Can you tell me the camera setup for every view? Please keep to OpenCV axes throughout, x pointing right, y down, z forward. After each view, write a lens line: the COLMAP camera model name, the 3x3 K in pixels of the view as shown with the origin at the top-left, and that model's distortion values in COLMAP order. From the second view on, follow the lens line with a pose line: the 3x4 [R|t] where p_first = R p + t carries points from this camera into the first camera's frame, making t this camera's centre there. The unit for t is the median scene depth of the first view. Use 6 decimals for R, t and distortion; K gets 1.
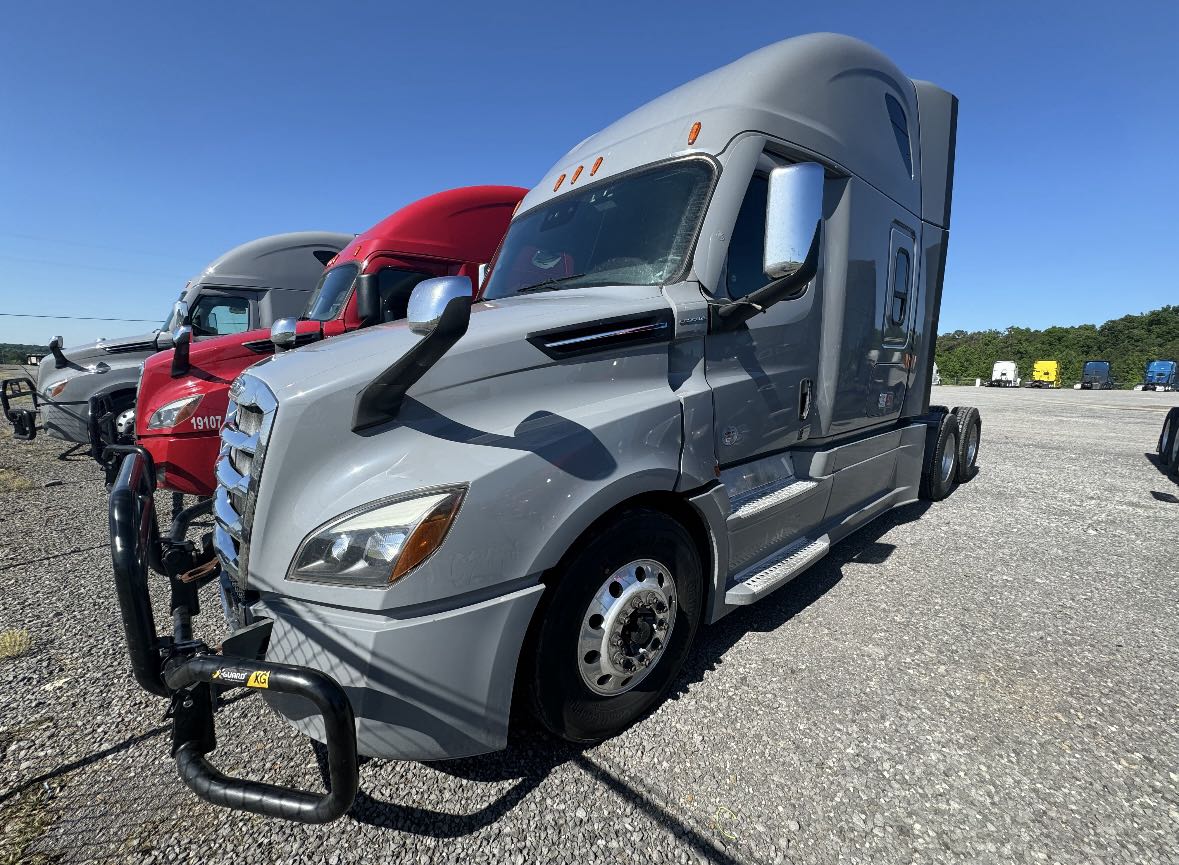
lens RADIAL K [[475.6, 0, 602.1], [0, 475.6, 430.6], [0, 0, 1]] dist [-0.000498, -0.000104]
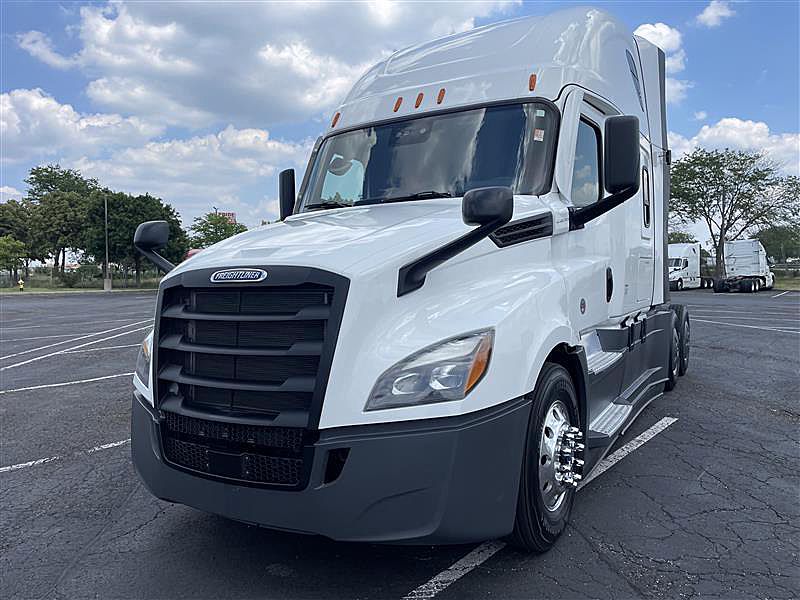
lens RADIAL K [[614.1, 0, 400.0], [0, 614.1, 300.0], [0, 0, 1]] dist [0.043740, -0.000730]
pose [[0.951723, -0.038338, 0.304554, -0.764886], [0.075866, 0.990767, -0.112359, 0.147888], [-0.297435, 0.130040, 0.945845, -0.469442]]
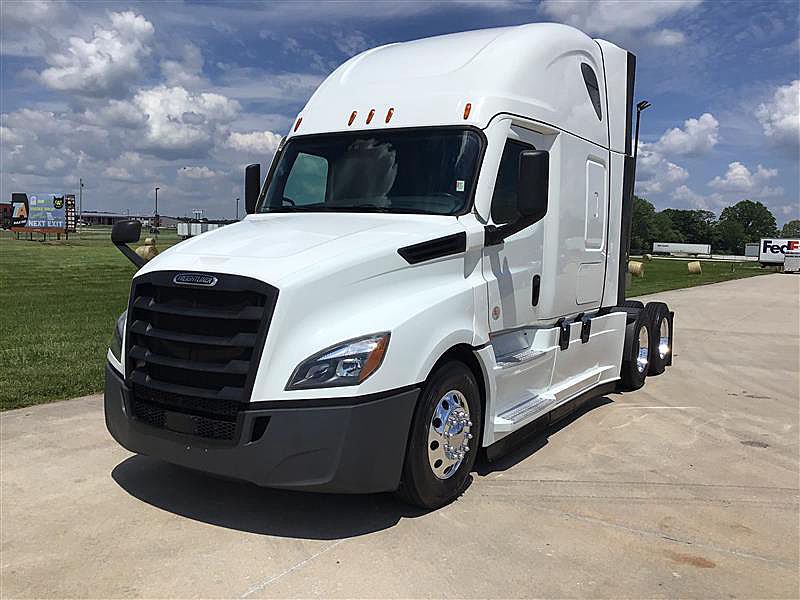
lens RADIAL K [[749.4, 0, 400.0], [0, 749.4, 300.0], [0, 0, 1]] dist [0.001005, -0.000042]
pose [[0.959255, -0.004223, 0.282510, -0.734147], [0.023700, 0.997567, -0.065561, 0.123915], [-0.281546, 0.069585, 0.957021, -1.248538]]
